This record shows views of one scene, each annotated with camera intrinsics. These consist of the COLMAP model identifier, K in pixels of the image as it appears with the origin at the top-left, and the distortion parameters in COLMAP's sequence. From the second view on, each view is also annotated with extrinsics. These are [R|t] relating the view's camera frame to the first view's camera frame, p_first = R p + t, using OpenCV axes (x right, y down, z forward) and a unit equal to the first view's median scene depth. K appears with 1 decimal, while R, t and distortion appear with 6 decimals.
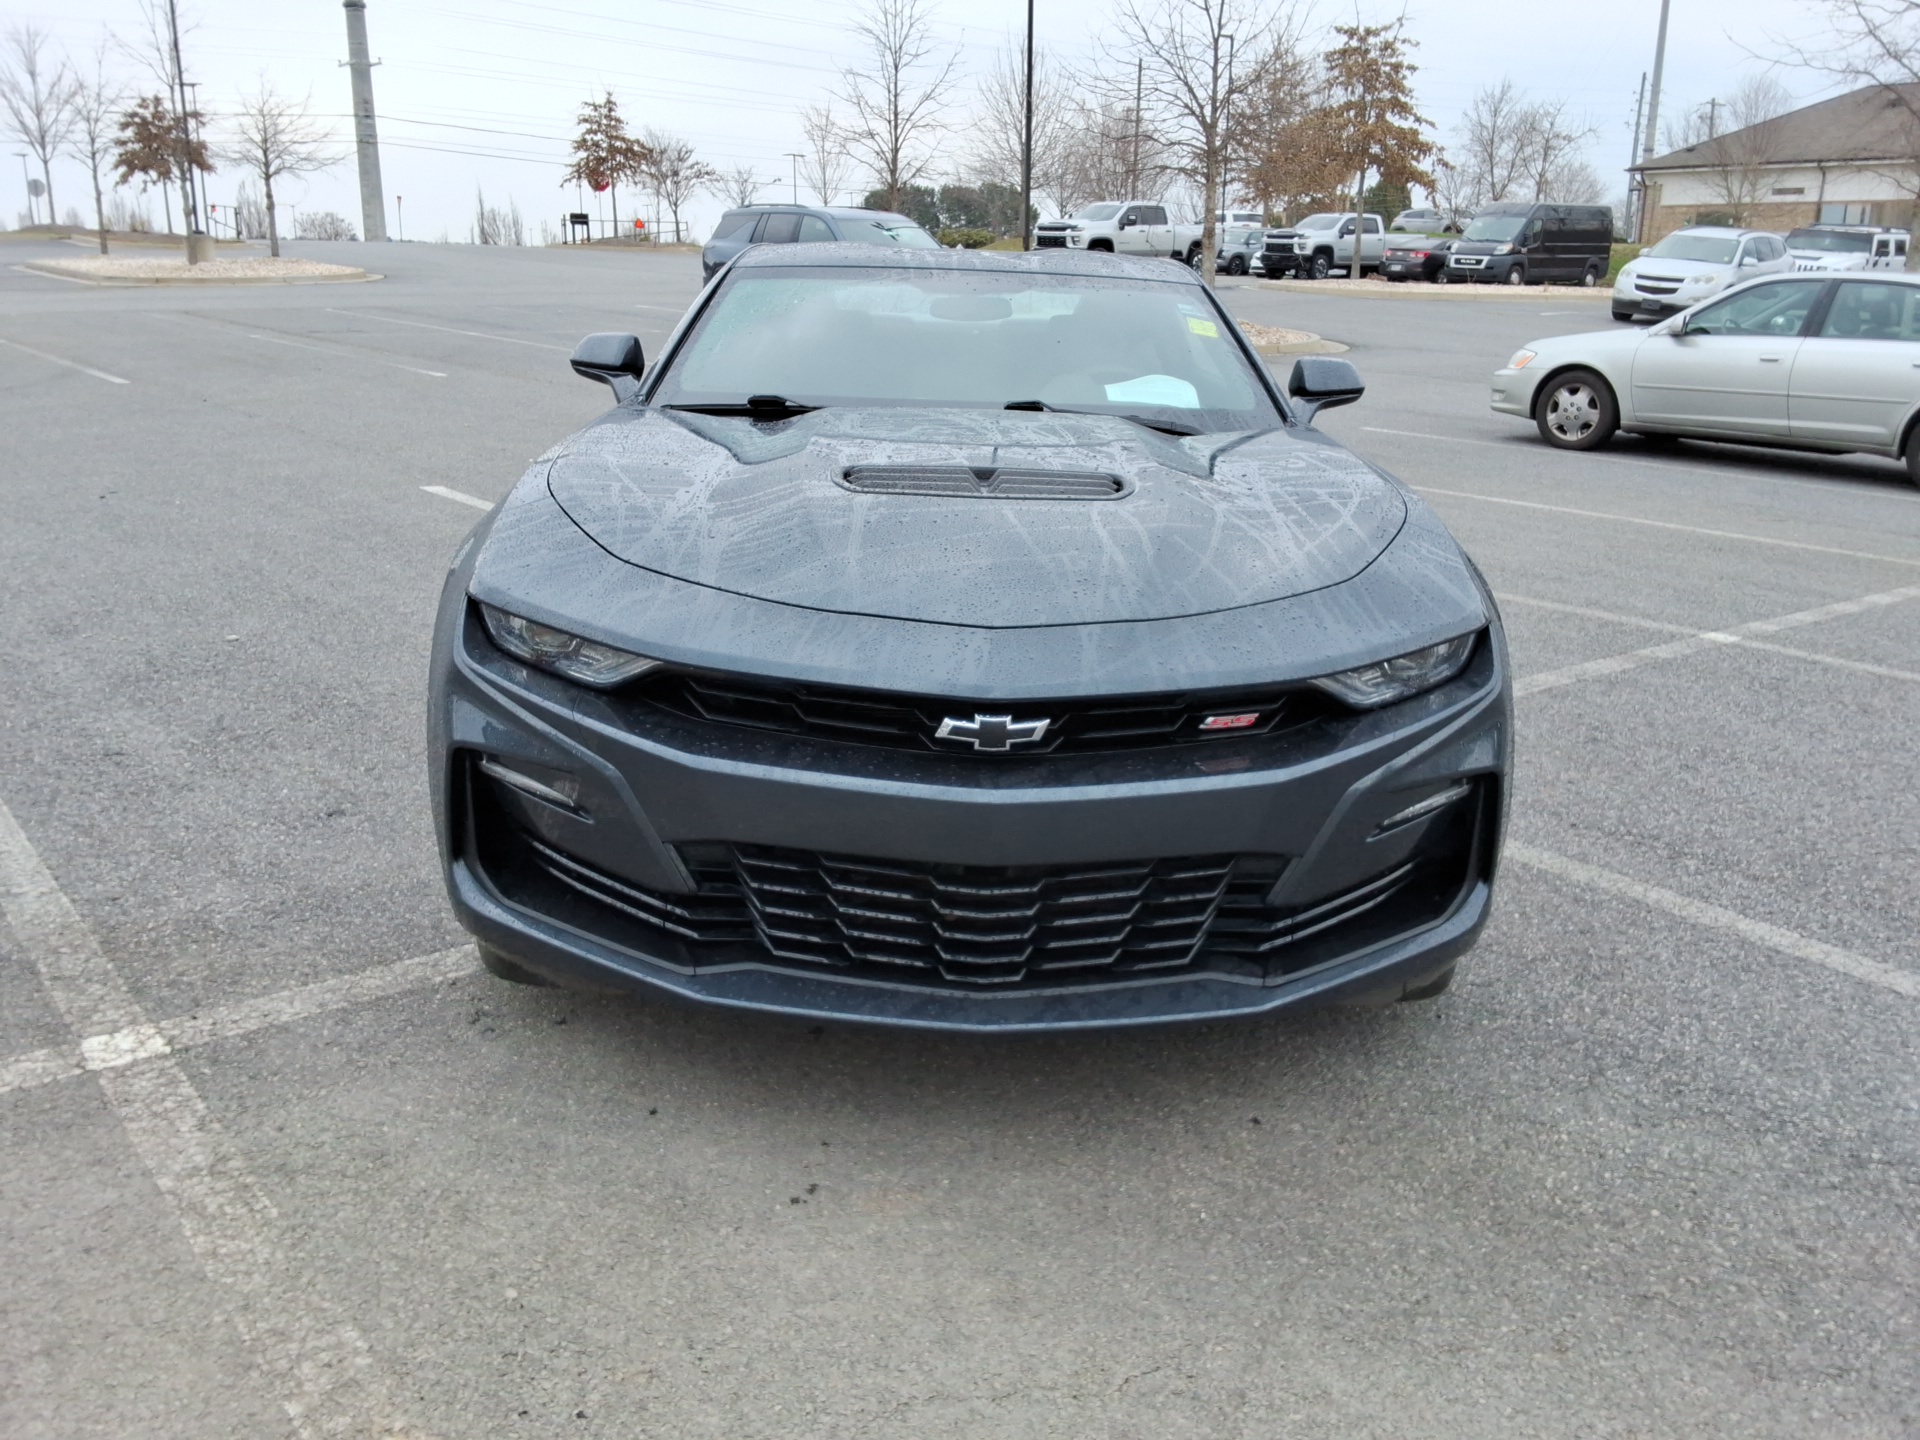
lens RADIAL K [[1541.0, 0, 960.2], [0, 1541.0, 721.4], [0, 0, 1]] dist [0.045610, -0.089209]
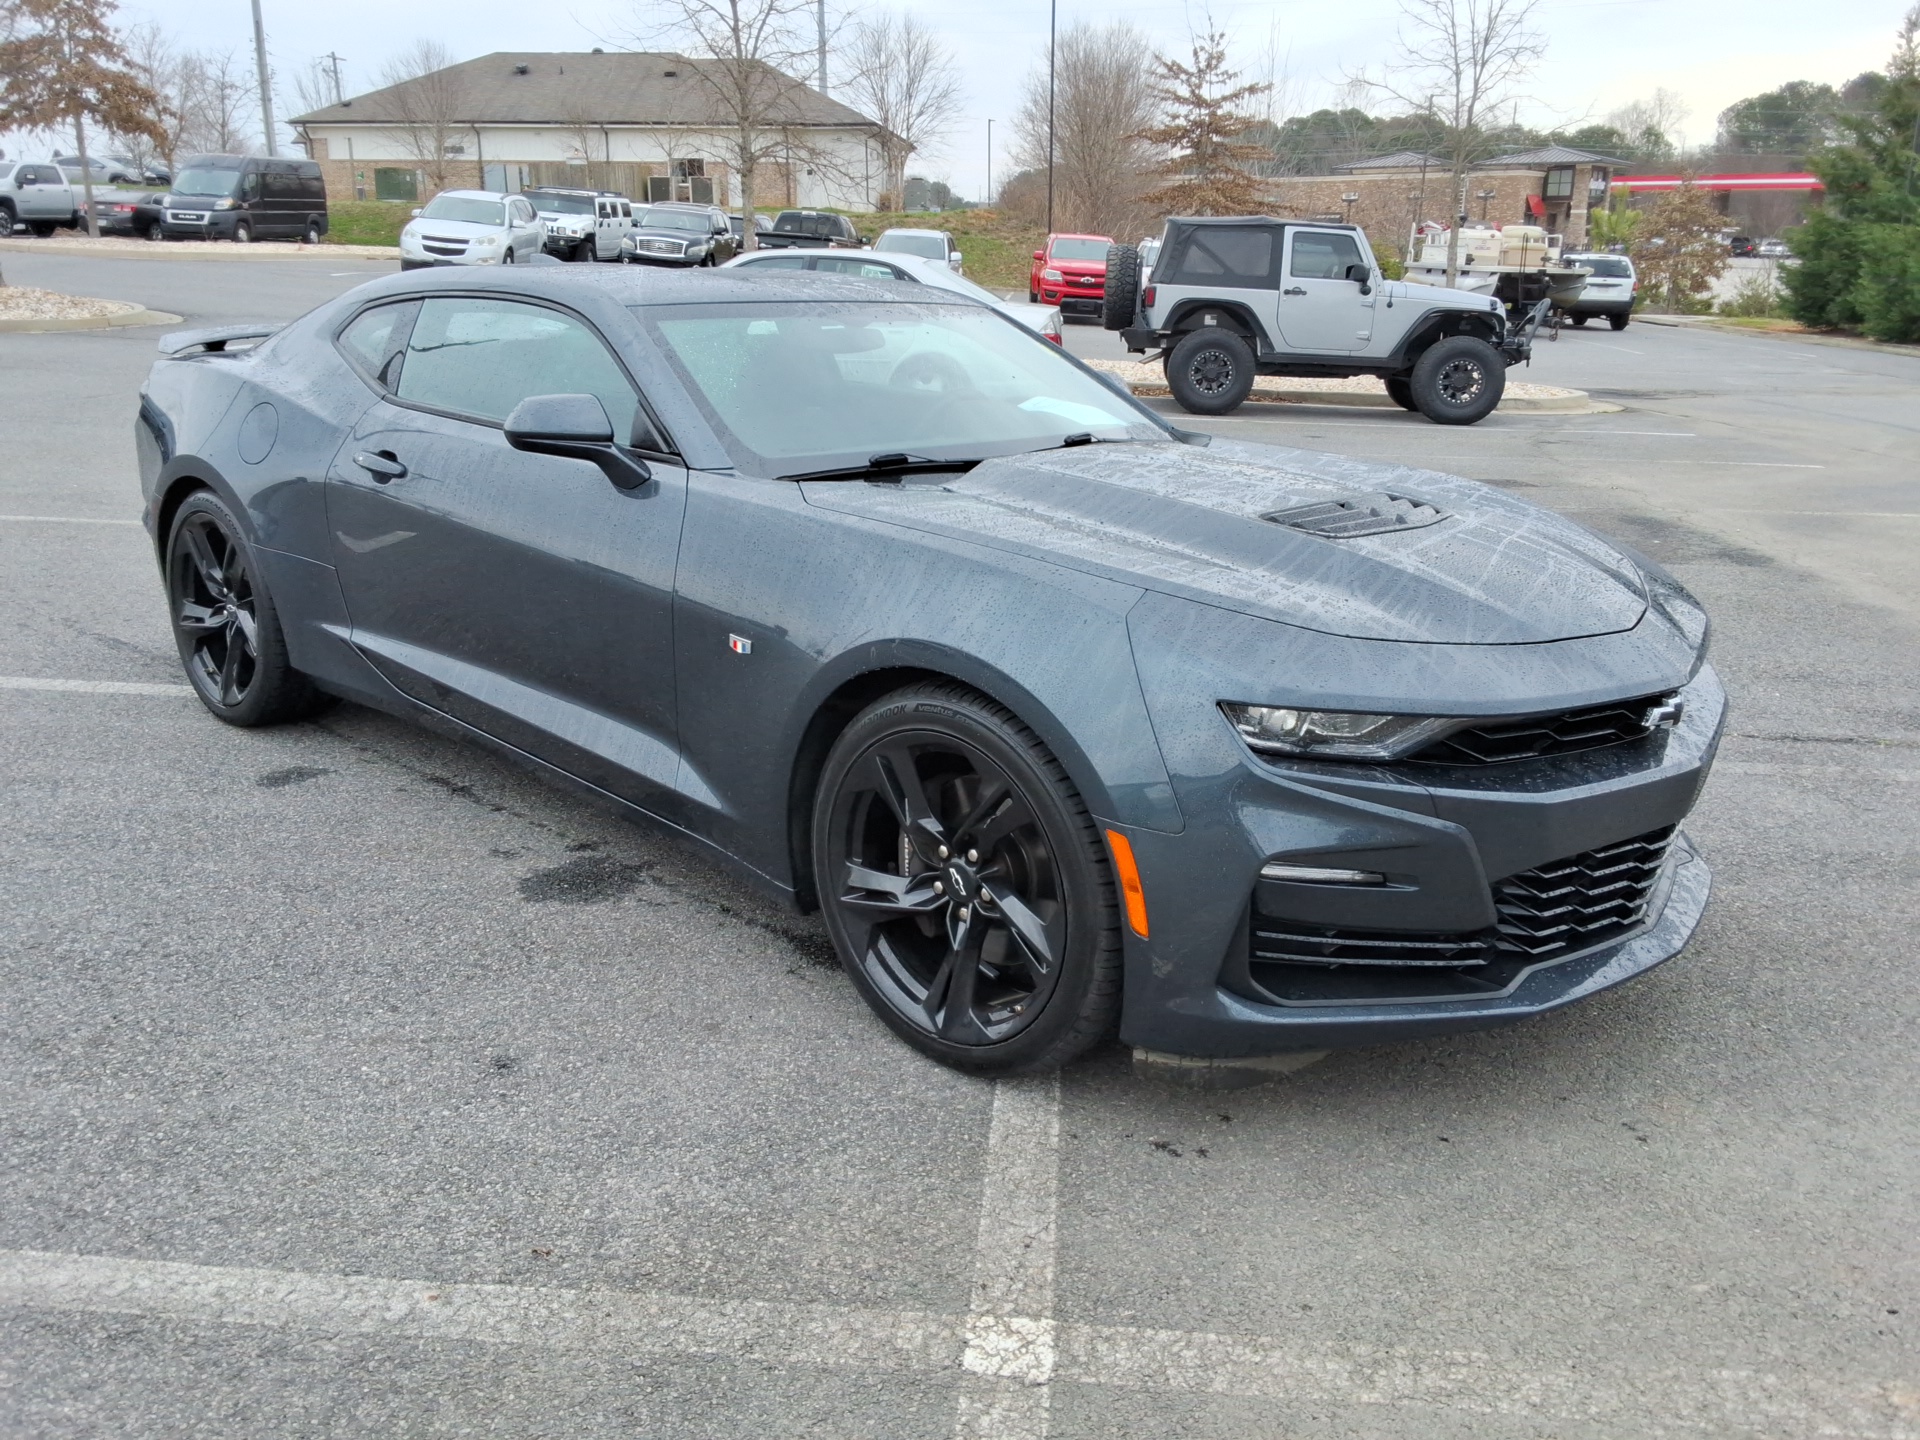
lens RADIAL K [[1541.0, 0, 966.3], [0, 1541.0, 719.8], [0, 0, 1]] dist [0.045610, -0.089209]
pose [[0.691014, -0.212218, 0.690987, -1.063212], [0.192397, 0.975447, 0.107177, -0.199895], [-0.696766, 0.058883, 0.714878, 0.434105]]
